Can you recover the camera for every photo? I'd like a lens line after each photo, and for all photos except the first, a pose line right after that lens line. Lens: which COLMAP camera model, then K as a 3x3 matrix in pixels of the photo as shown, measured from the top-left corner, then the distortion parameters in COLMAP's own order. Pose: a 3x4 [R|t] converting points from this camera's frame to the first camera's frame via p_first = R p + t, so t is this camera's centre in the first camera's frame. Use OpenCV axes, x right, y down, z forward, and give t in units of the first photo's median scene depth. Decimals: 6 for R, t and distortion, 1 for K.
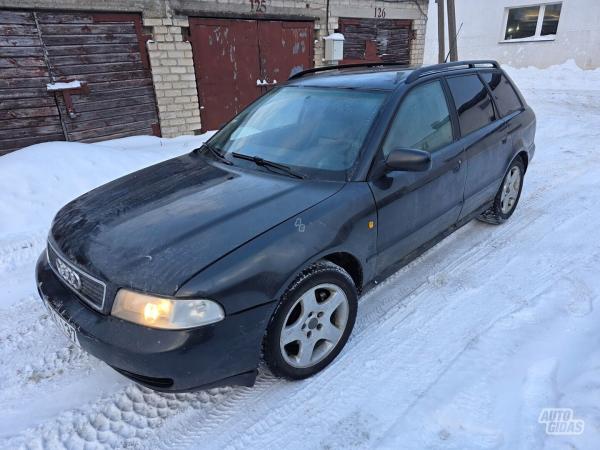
lens RADIAL K [[402.8, 0, 299.9], [0, 402.8, 231.0], [0, 0, 1]] dist [0.024832, -0.019899]
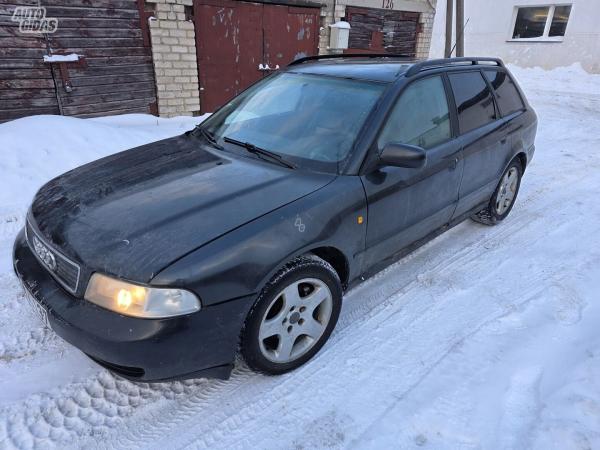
lens RADIAL K [[402.8, 0, 299.3], [0, 402.8, 221.4], [0, 0, 1]] dist [0.024832, -0.019899]
pose [[0.998343, 0.057272, 0.005561, 0.014640], [-0.057316, 0.998323, 0.008161, -0.007026], [-0.005084, -0.008466, 0.999951, 0.016210]]
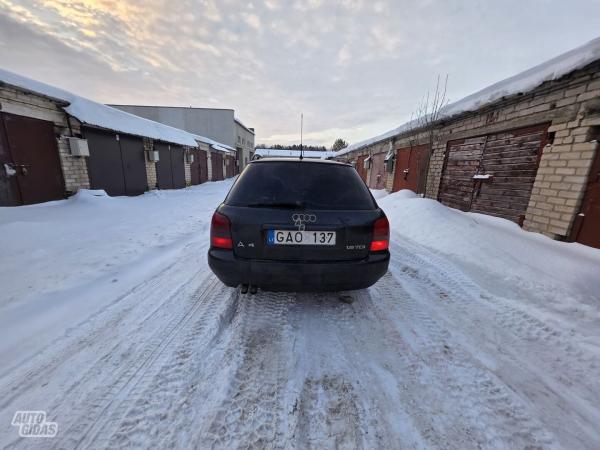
lens RADIAL K [[239.0, 0, 299.0], [0, 239.0, 226.3], [0, 0, 1]] dist [0.002257, -0.000273]
pose [[-0.680229, 0.179115, -0.710779, 0.888414], [-0.297892, 0.818444, 0.491335, -0.613859], [0.669738, 0.545956, -0.503372, 1.503591]]
